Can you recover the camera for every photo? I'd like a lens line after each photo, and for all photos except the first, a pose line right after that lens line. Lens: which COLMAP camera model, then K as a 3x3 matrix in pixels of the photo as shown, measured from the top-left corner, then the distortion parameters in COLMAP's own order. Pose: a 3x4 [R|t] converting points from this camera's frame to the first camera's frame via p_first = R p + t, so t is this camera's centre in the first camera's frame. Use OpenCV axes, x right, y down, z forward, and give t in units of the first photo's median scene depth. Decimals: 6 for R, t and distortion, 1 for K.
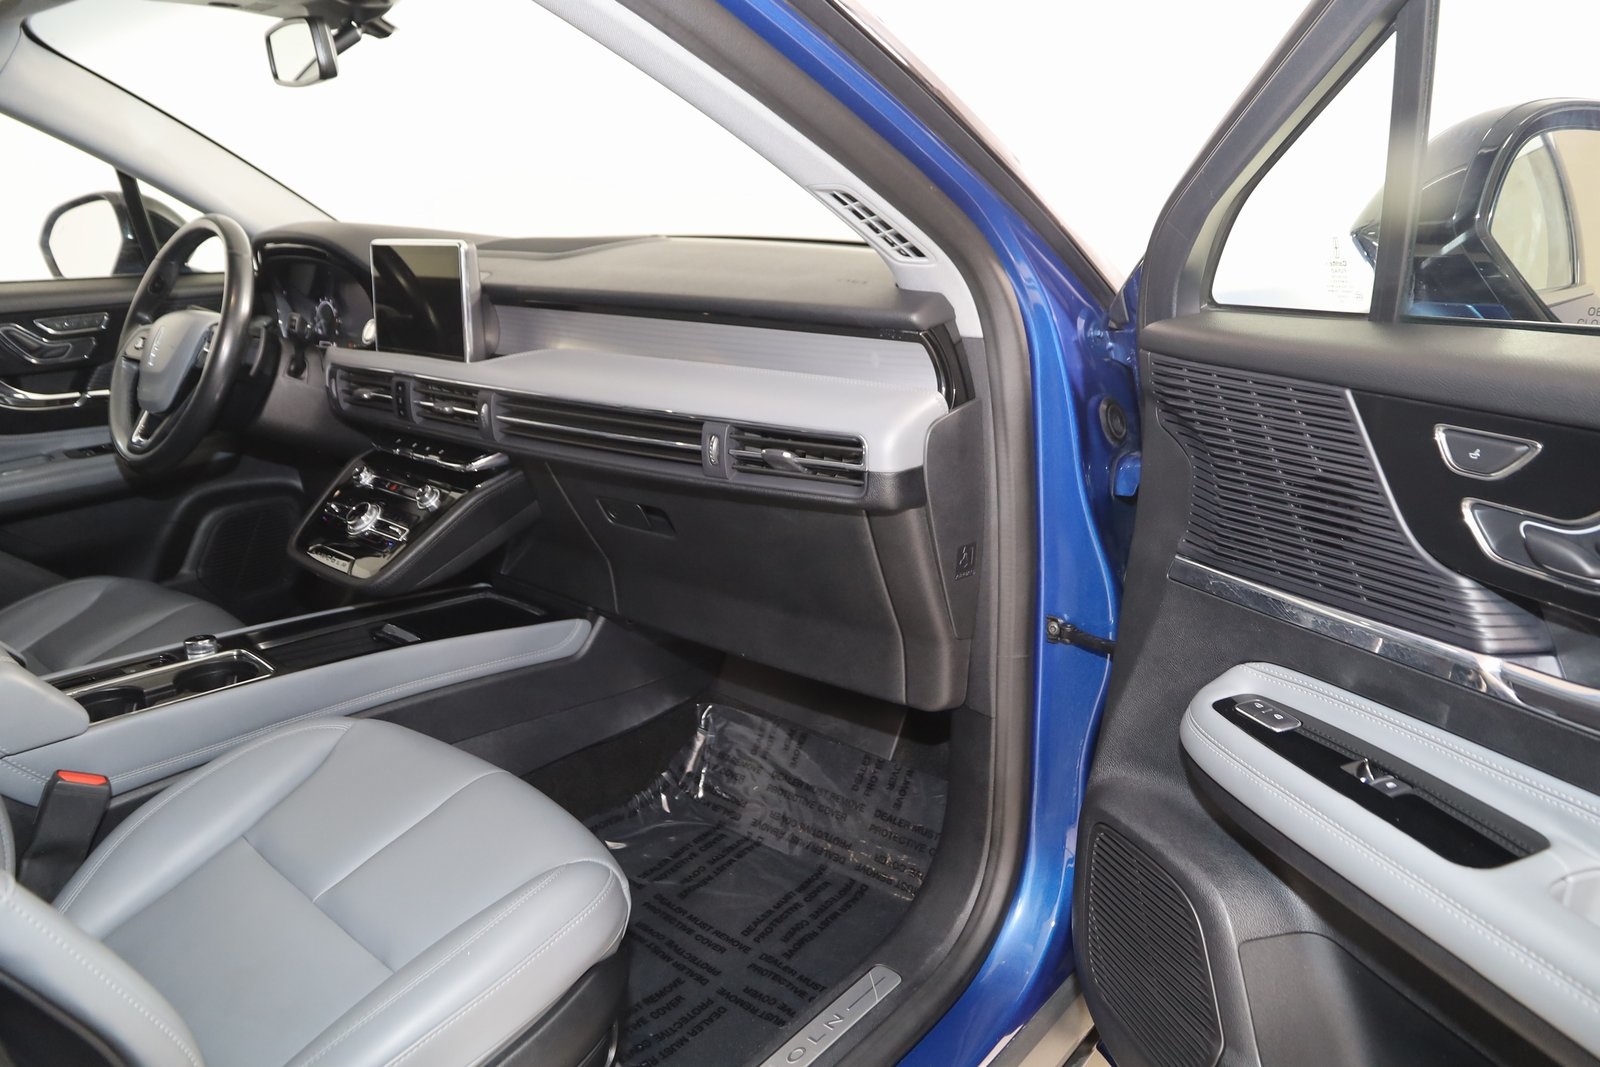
lens RADIAL K [[1084.3, 0, 796.7], [0, 1084.3, 523.8], [0, 0, 1]] dist [-0.105998, 0.057696]
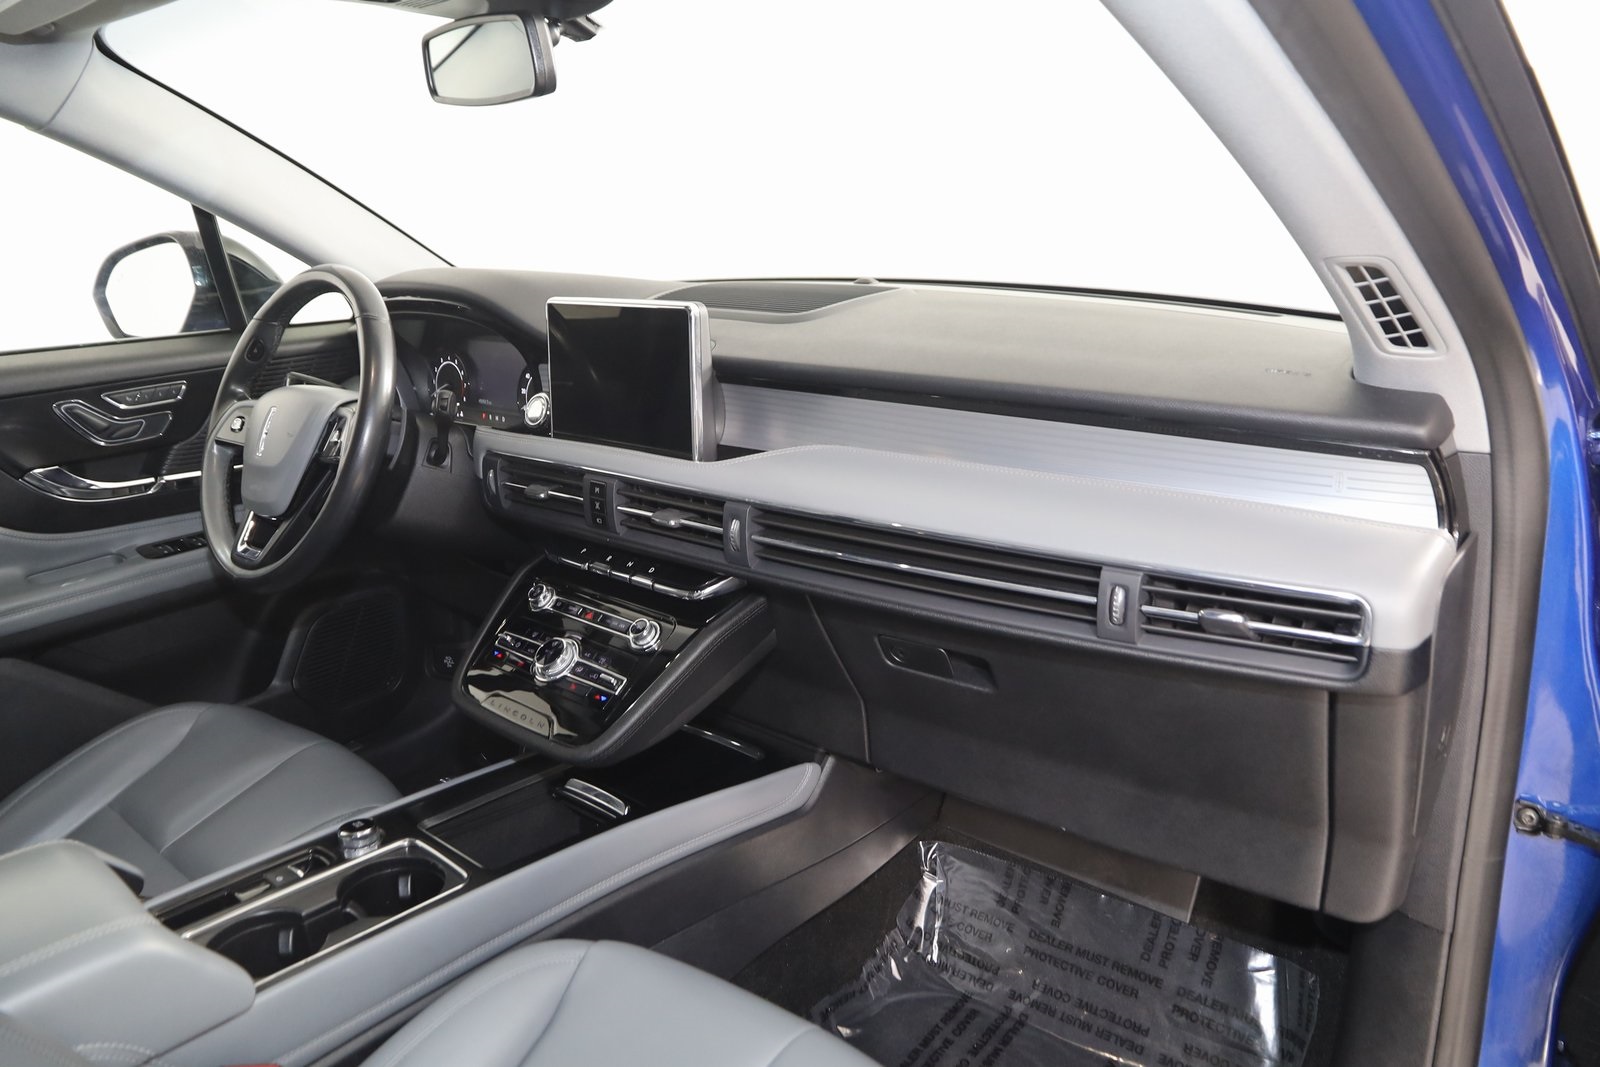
lens RADIAL K [[1084.3, 0, 802.4], [0, 1084.3, 527.1], [0, 0, 1]] dist [-0.105998, 0.057696]
pose [[0.999807, -0.019062, 0.004724, -0.236423], [0.019065, 0.999818, -0.000625, -0.101077], [-0.004712, 0.000715, 0.999989, 0.219898]]
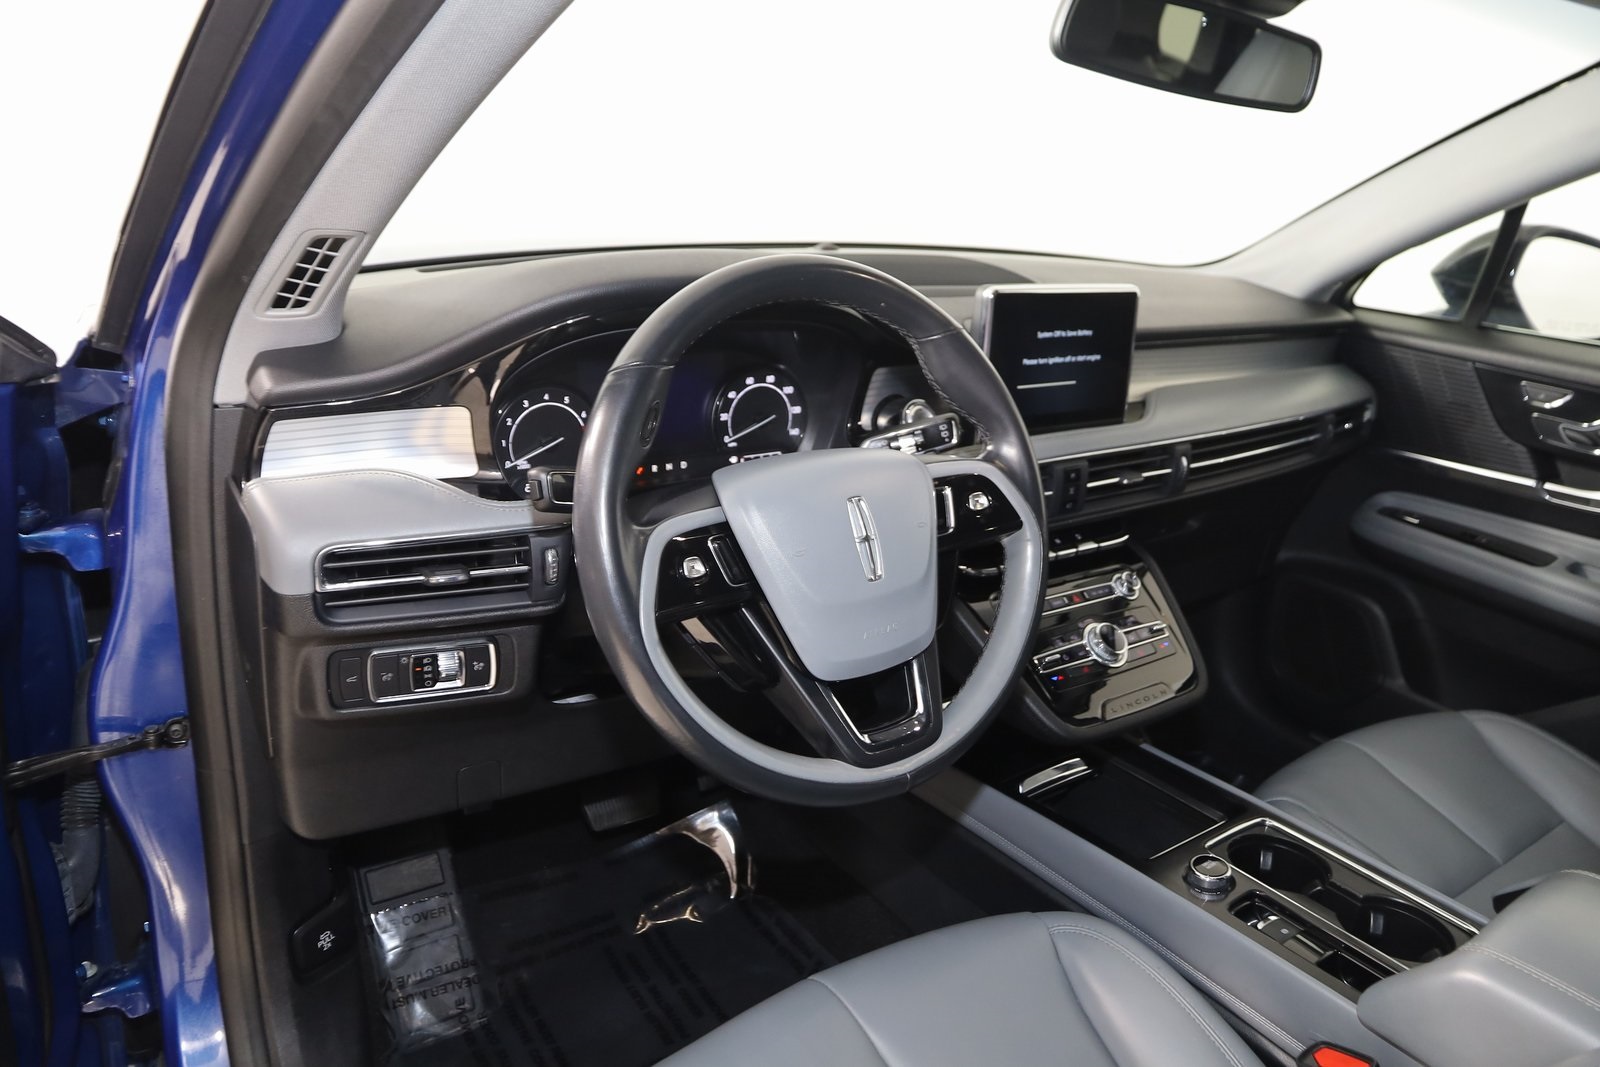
lens RADIAL K [[1084.3, 0, 799.7], [0, 1084.3, 524.0], [0, 0, 1]] dist [-0.105998, 0.057696]
pose [[0.259702, -0.301764, 0.917329, -1.221547], [0.207518, 0.945170, 0.252173, -0.352097], [-0.943128, 0.124872, 0.308084, 0.998466]]
